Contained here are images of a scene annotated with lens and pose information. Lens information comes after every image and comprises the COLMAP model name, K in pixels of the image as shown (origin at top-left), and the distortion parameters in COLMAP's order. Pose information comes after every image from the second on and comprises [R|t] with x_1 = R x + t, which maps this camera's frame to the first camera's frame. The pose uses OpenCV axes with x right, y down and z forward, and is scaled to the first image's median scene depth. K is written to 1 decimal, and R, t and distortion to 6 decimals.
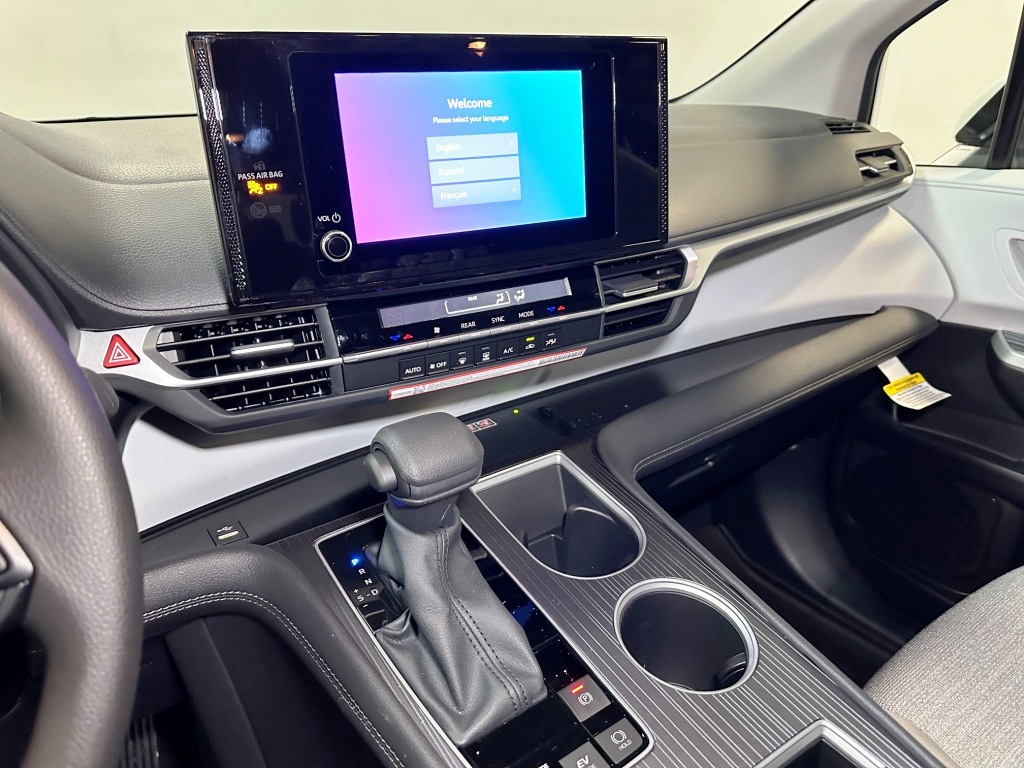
lens RADIAL K [[715.8, 0, 512.0], [0, 715.8, 384.0], [0, 0, 1]] dist [0.092462, -0.136012]
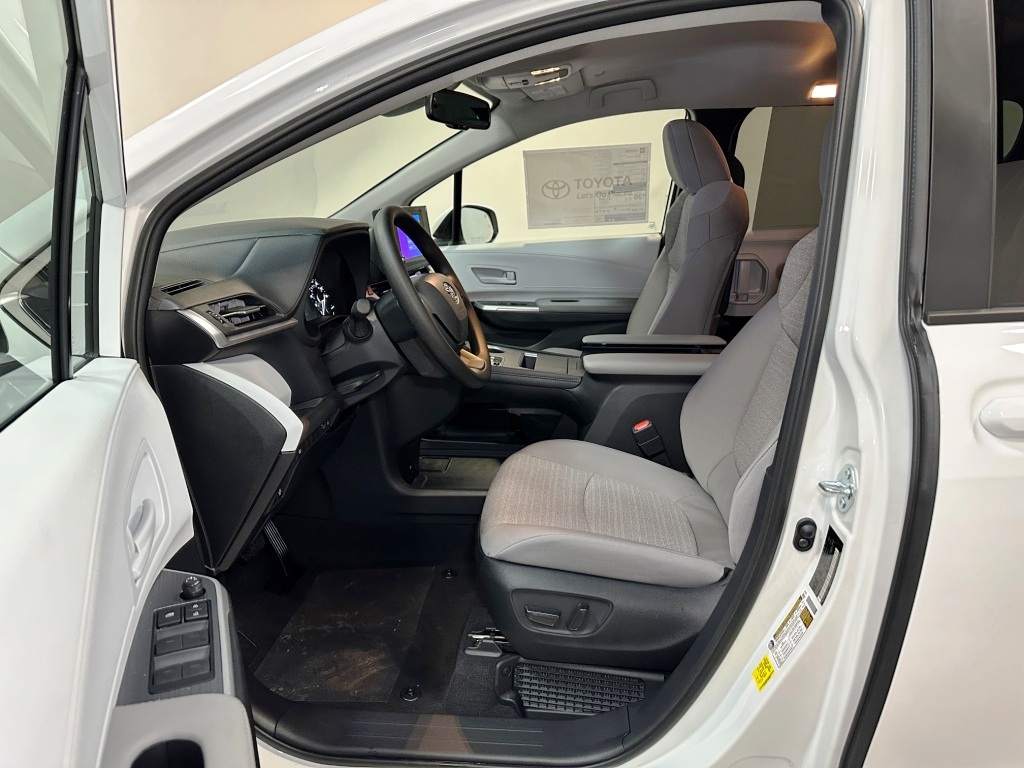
lens RADIAL K [[715.8, 0, 512.0], [0, 715.8, 384.0], [0, 0, 1]] dist [0.092462, -0.136012]
pose [[0.638413, -0.194500, 0.744714, -2.306731], [0.313246, 0.949450, -0.020561, 0.562823], [-0.703069, 0.246405, 0.667067, -1.449826]]
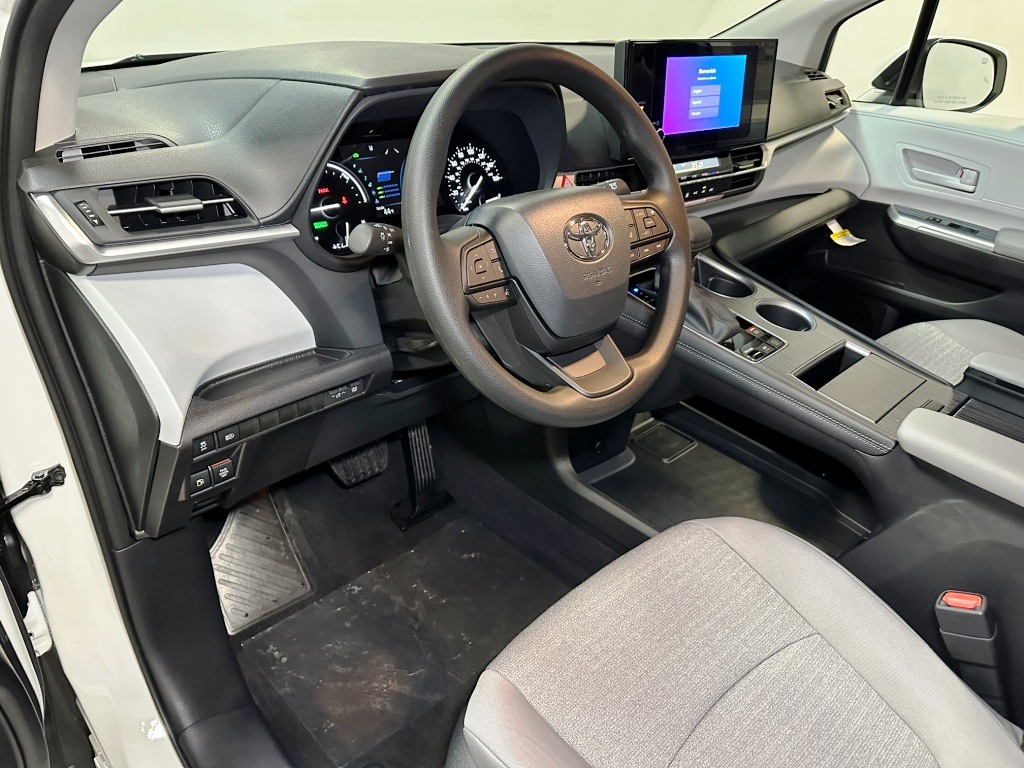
lens RADIAL K [[715.8, 0, 512.0], [0, 715.8, 384.0], [0, 0, 1]] dist [0.092462, -0.136012]
pose [[0.985574, -0.018396, 0.168245, -0.874970], [-0.001837, 0.992854, 0.119321, 0.248390], [-0.169238, -0.117909, 0.978497, -0.987880]]
